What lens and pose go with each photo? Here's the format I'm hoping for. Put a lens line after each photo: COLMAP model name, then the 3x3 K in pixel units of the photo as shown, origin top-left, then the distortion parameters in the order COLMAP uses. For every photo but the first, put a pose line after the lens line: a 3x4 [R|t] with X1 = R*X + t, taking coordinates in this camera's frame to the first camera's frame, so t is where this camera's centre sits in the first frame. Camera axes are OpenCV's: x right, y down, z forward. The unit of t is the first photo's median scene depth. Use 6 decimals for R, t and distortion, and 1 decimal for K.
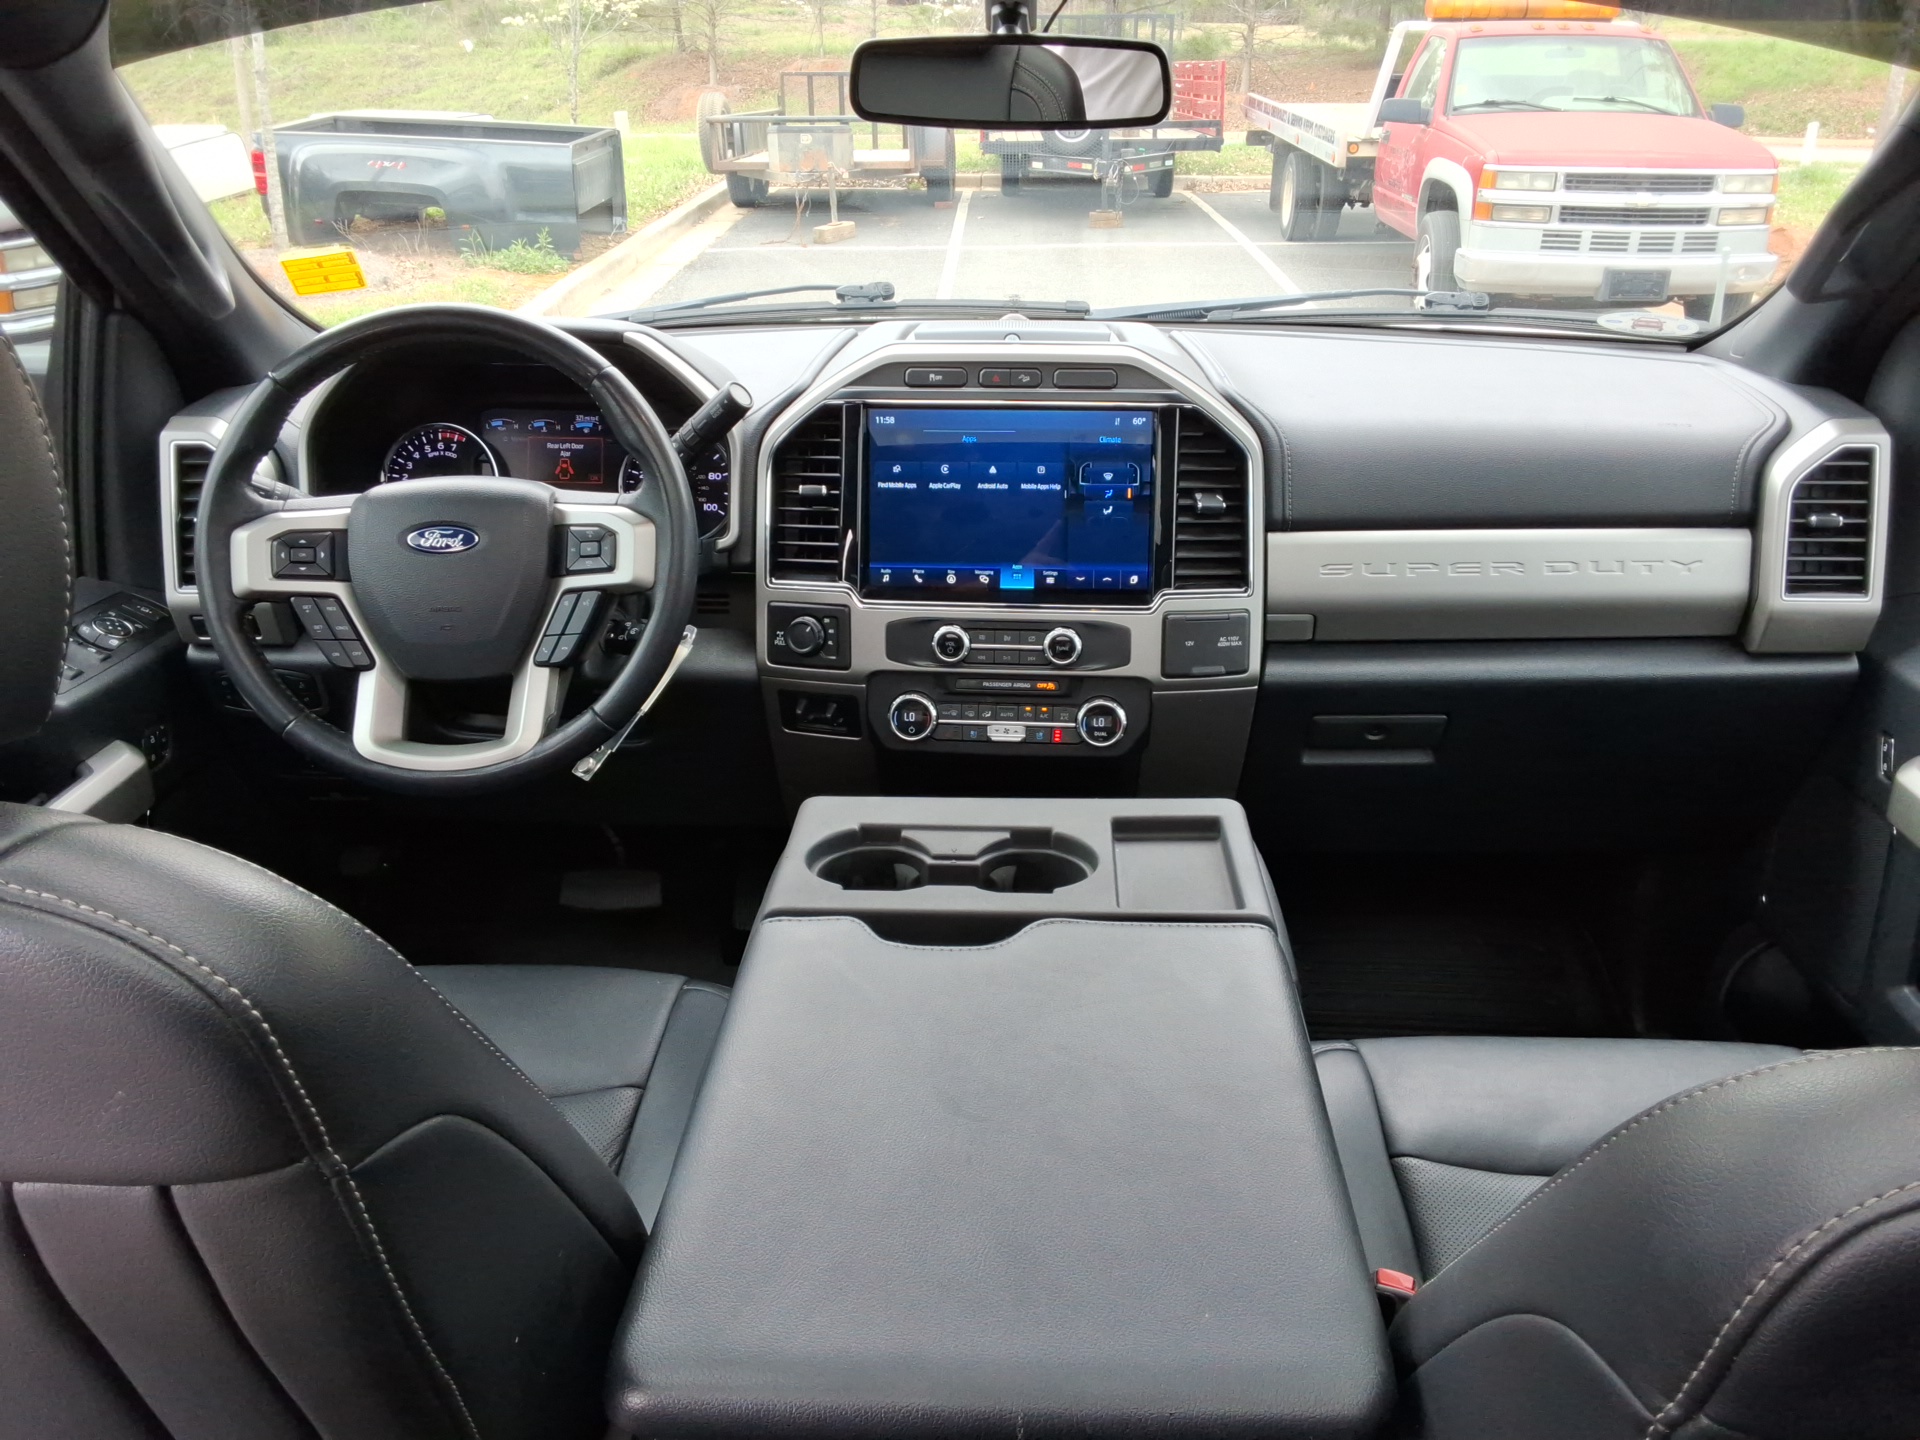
lens RADIAL K [[1539.2, 0, 985.3], [0, 1539.2, 703.4], [0, 0, 1]] dist [0.110499, -0.167927]
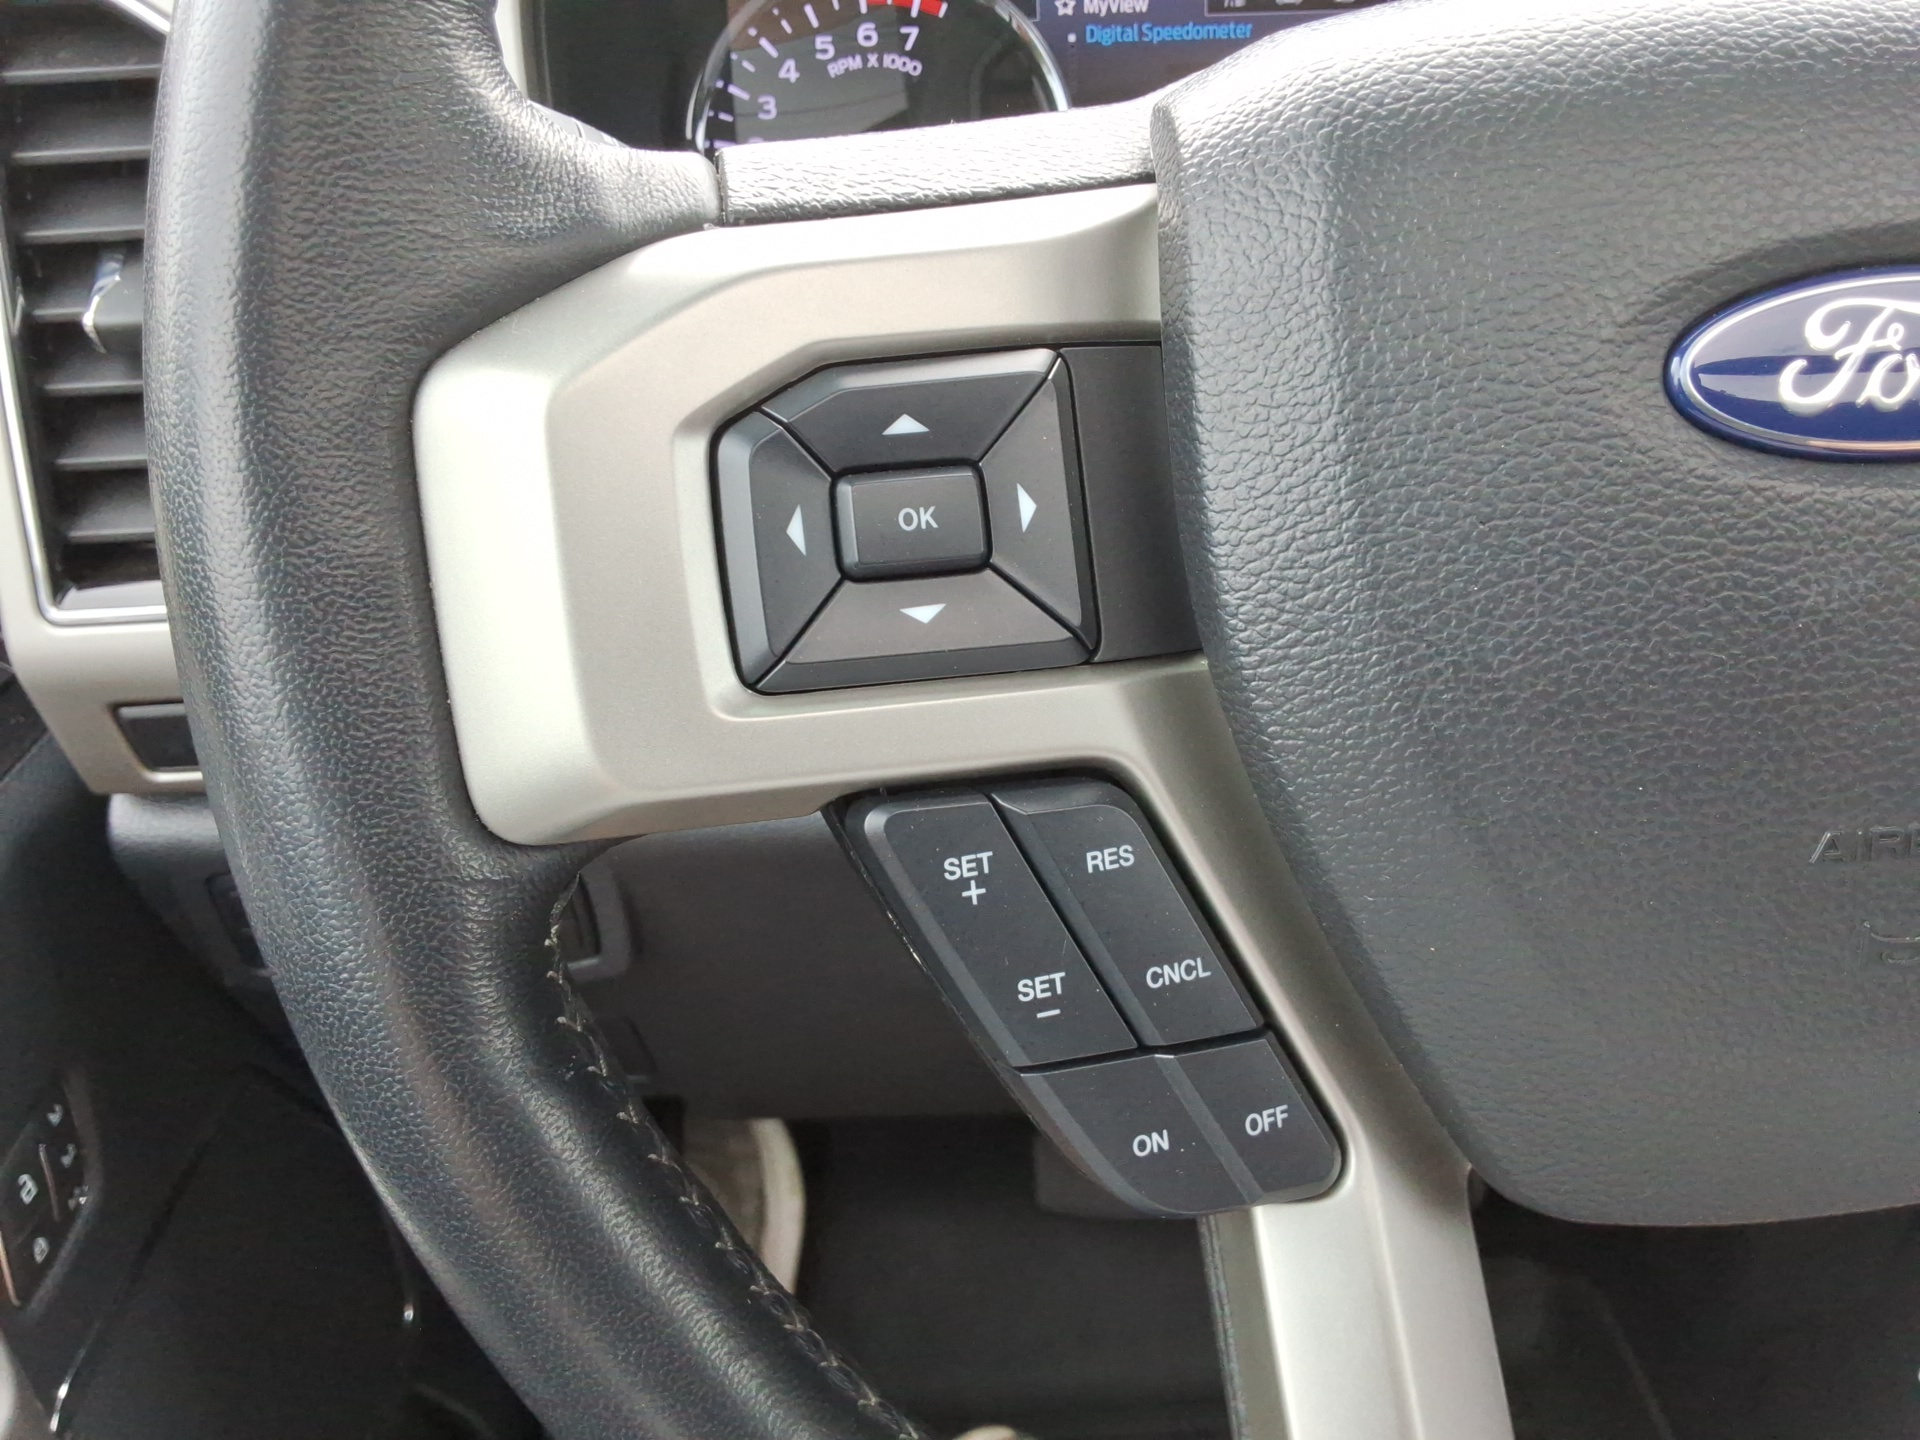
lens RADIAL K [[1539.2, 0, 960.0], [0, 1539.2, 715.8], [0, 0, 1]] dist [0.110499, -0.167927]
pose [[0.997403, -0.056517, 0.044639, -0.393503], [0.049616, 0.988493, 0.142898, -0.086975], [-0.052202, -0.140312, 0.988730, 0.763658]]
